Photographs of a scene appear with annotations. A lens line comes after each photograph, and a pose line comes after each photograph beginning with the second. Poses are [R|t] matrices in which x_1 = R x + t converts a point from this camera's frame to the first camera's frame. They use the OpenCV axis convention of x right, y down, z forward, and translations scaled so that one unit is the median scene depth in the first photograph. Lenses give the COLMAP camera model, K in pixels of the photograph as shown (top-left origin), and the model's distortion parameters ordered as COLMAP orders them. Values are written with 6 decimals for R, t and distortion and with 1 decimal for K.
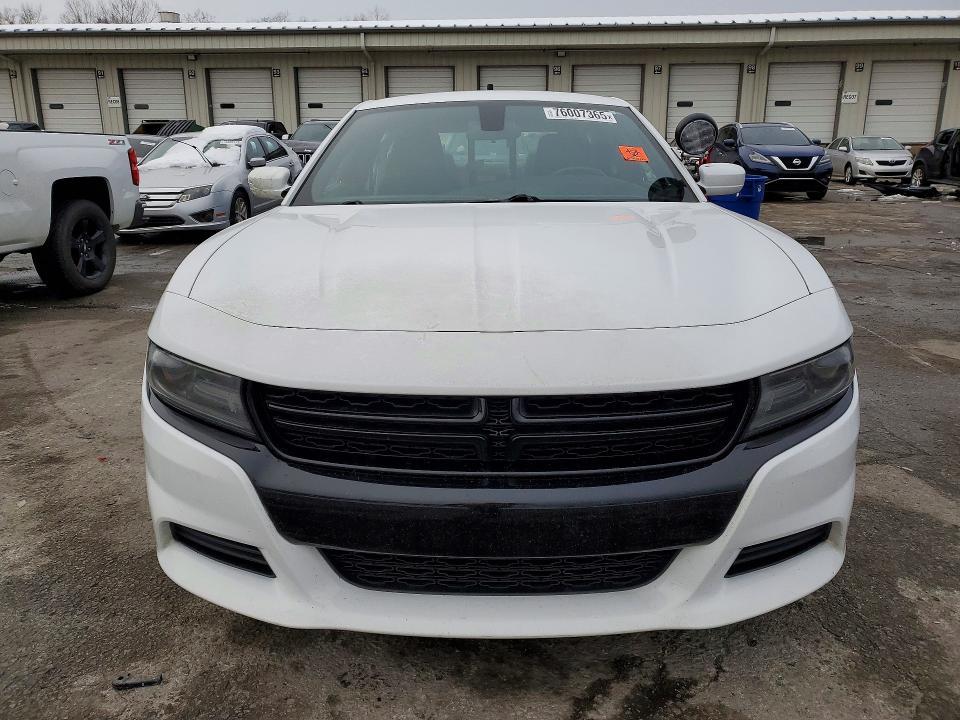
lens RADIAL K [[738.2, 0, 479.7], [0, 738.2, 359.5], [0, 0, 1]] dist [0.025160, -0.003311]
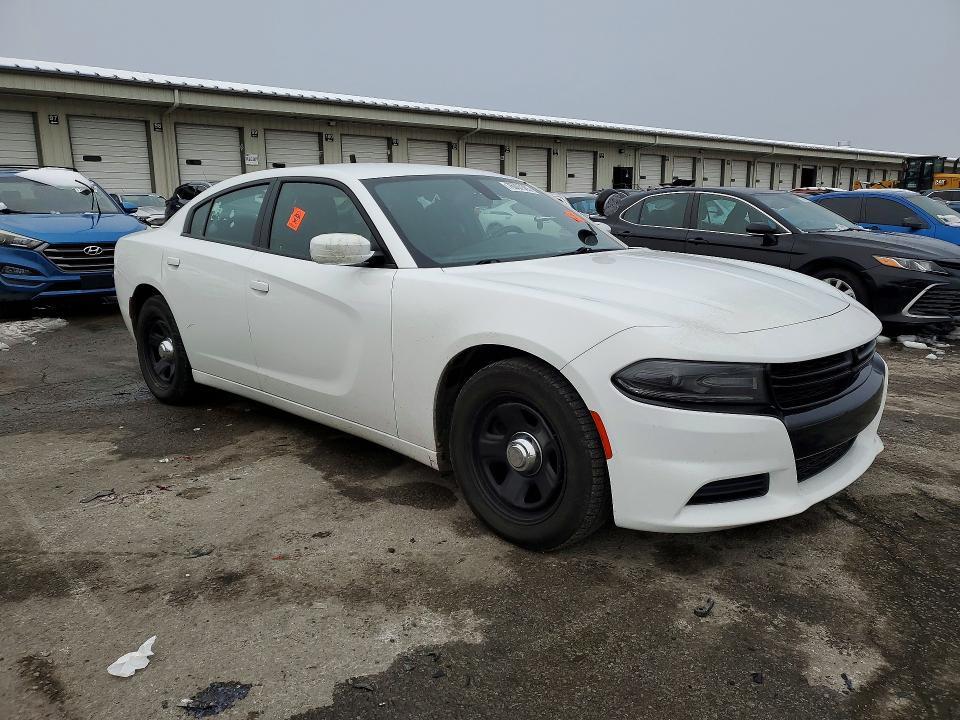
lens RADIAL K [[766.6, 0, 480.9], [0, 766.6, 360.2], [0, 0, 1]] dist [0.018726, 0.010819]
pose [[0.675806, -0.151922, 0.721253, -0.143511], [0.207170, 0.978232, 0.011935, -0.008507], [-0.707366, 0.141357, 0.692569, 0.023618]]
